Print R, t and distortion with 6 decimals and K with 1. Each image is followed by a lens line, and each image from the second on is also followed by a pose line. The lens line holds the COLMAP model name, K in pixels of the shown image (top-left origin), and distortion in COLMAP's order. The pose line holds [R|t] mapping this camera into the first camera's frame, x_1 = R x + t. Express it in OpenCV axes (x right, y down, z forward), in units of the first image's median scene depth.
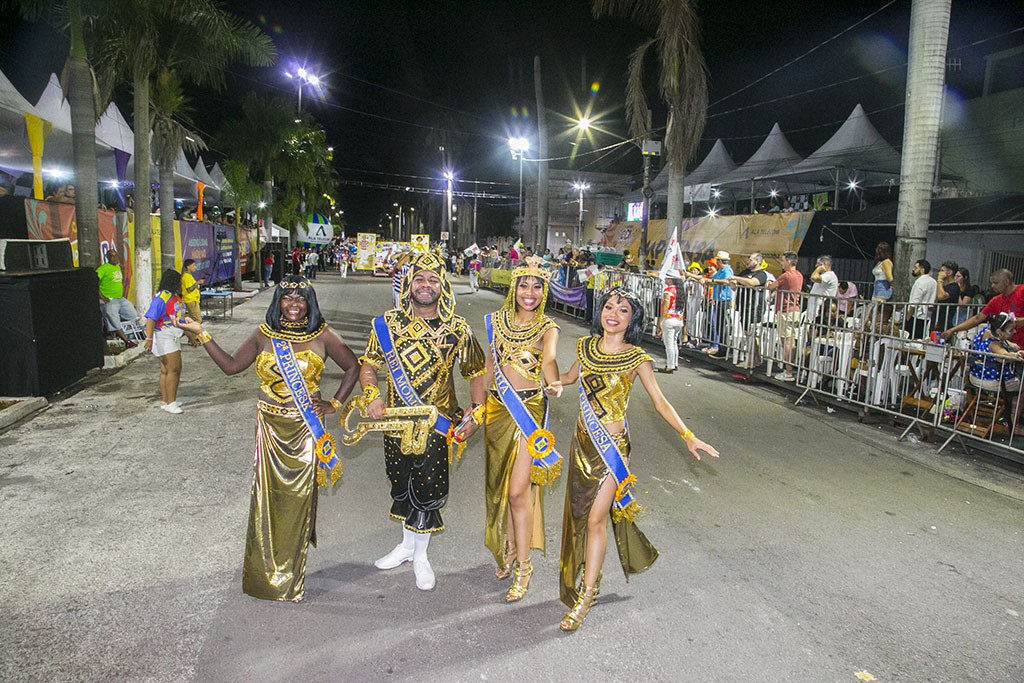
lens RADIAL K [[714.1, 0, 512.0], [0, 714.1, 341.5], [0, 0, 1]] dist [-0.114744, 0.076984]
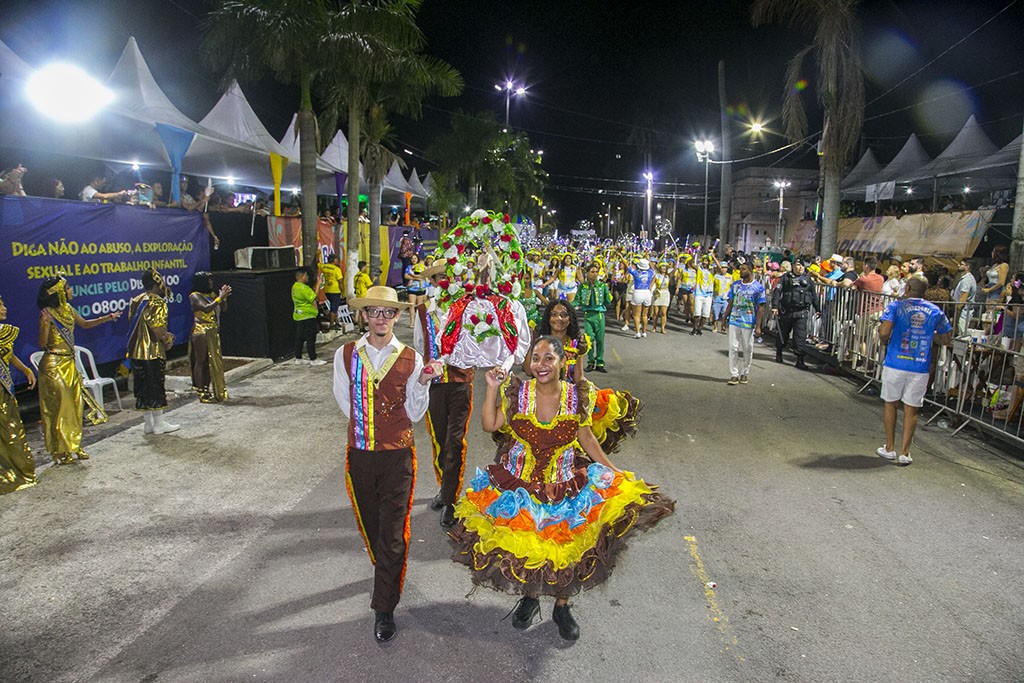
lens RADIAL K [[714.1, 0, 512.0], [0, 714.1, 341.5], [0, 0, 1]] dist [-0.114744, 0.076984]
pose [[0.954375, 0.031933, -0.296900, 0.082283], [-0.030754, 0.999490, 0.008641, 0.006521], [0.297024, 0.000884, 0.954870, -0.088296]]
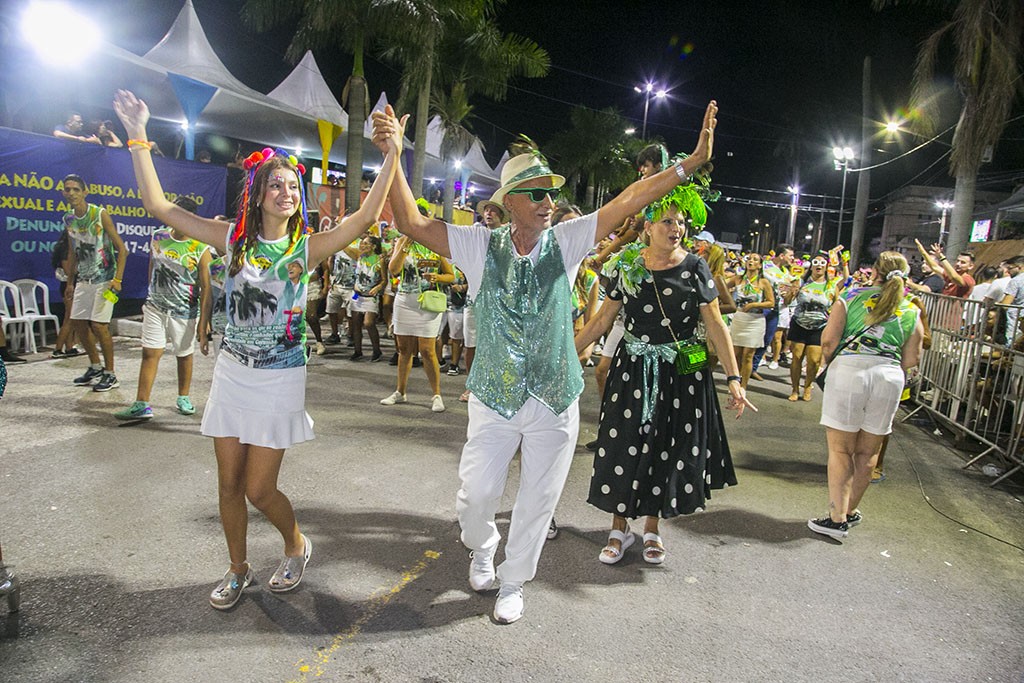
lens RADIAL K [[714.1, 0, 512.0], [0, 714.1, 341.5], [0, 0, 1]] dist [-0.114744, 0.076984]
pose [[0.865664, 0.110161, -0.488355, 0.157951], [-0.121680, 0.992536, 0.008201, 0.018699], [0.485613, 0.052324, 0.872606, 0.006823]]
